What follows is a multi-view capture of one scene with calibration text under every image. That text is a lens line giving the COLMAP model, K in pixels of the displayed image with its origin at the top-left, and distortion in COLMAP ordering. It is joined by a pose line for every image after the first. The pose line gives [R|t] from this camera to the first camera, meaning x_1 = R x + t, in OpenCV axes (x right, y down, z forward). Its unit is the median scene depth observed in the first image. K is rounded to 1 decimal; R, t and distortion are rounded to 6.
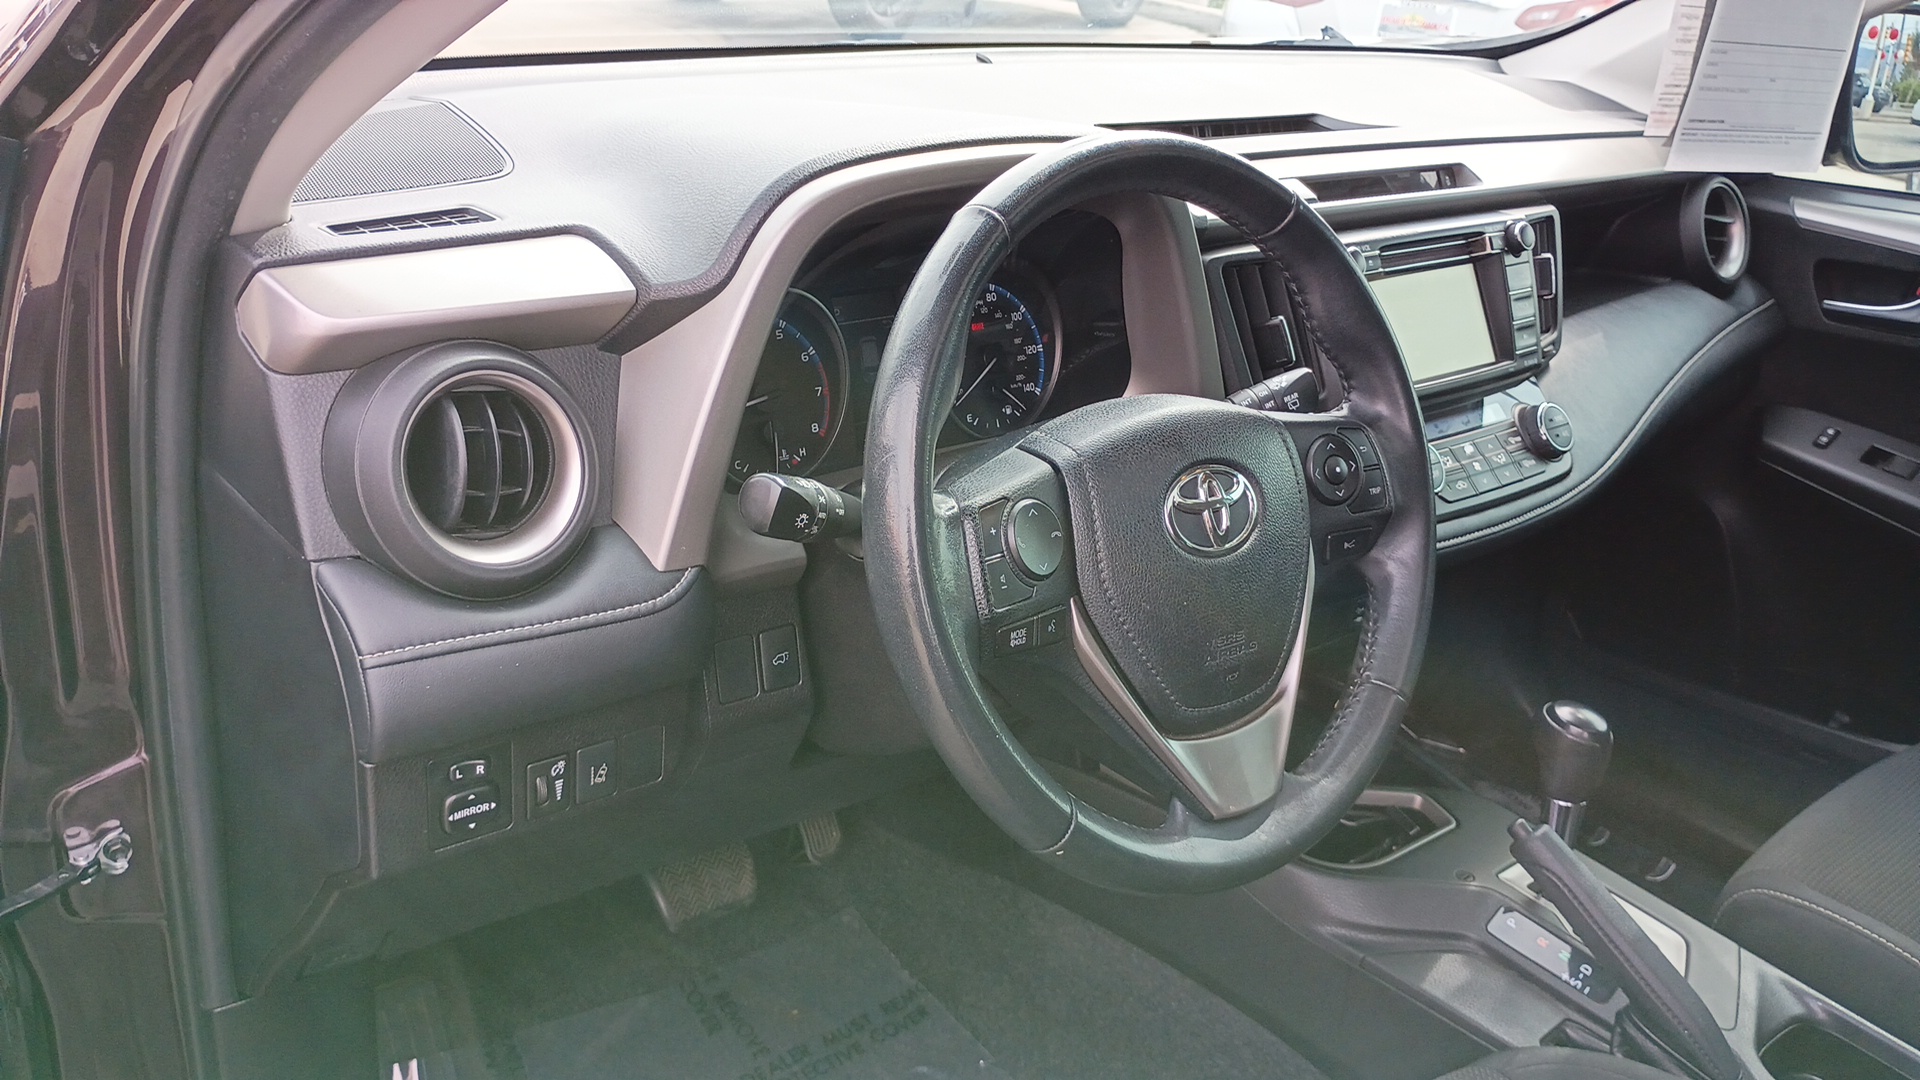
lens RADIAL K [[1587.9, 0, 960.0], [0, 1587.9, 540.0], [0, 0, 1]] dist [0.054614, -0.079229]
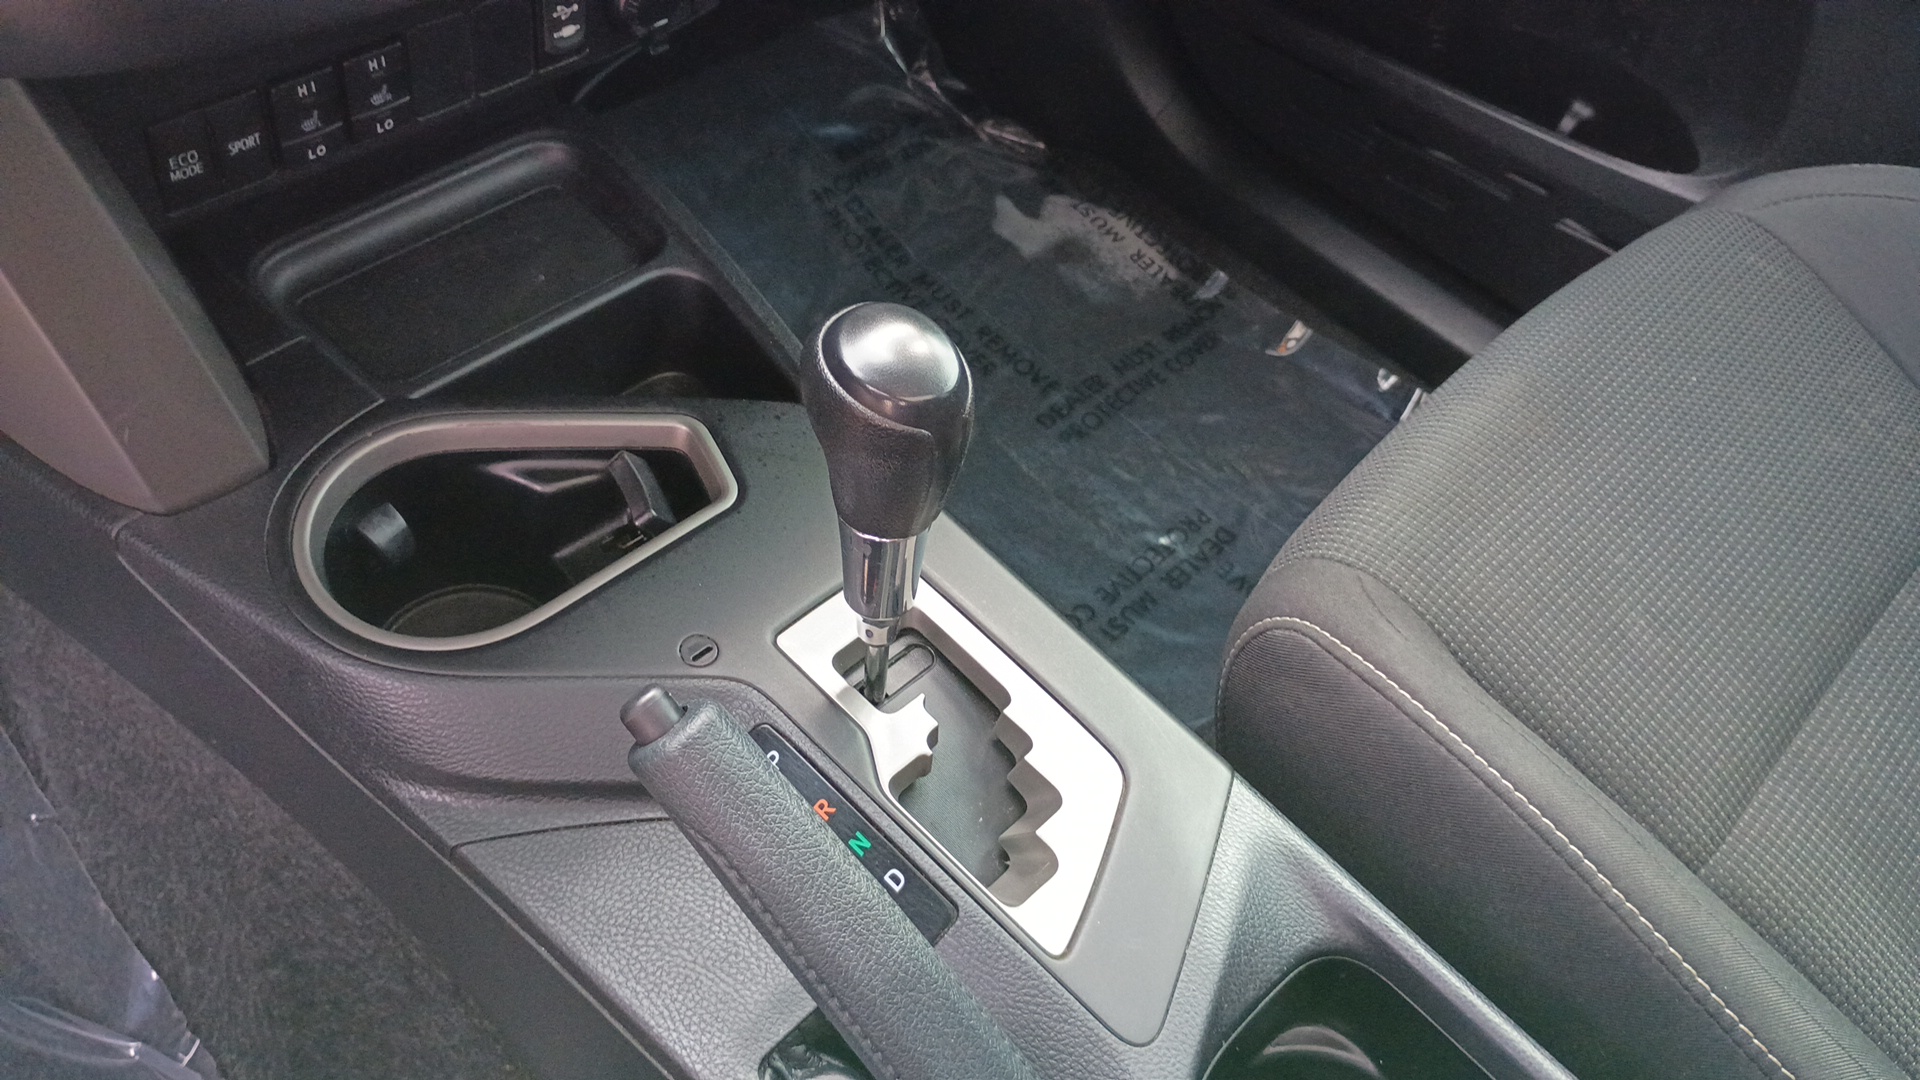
lens RADIAL K [[1587.9, 0, 960.0], [0, 1587.9, 540.0], [0, 0, 1]] dist [0.054614, -0.079229]
pose [[0.992388, -0.047537, 0.113608, 0.340272], [-0.008600, 0.893494, 0.448992, -0.028976], [-0.122852, -0.446551, 0.886284, 0.590623]]
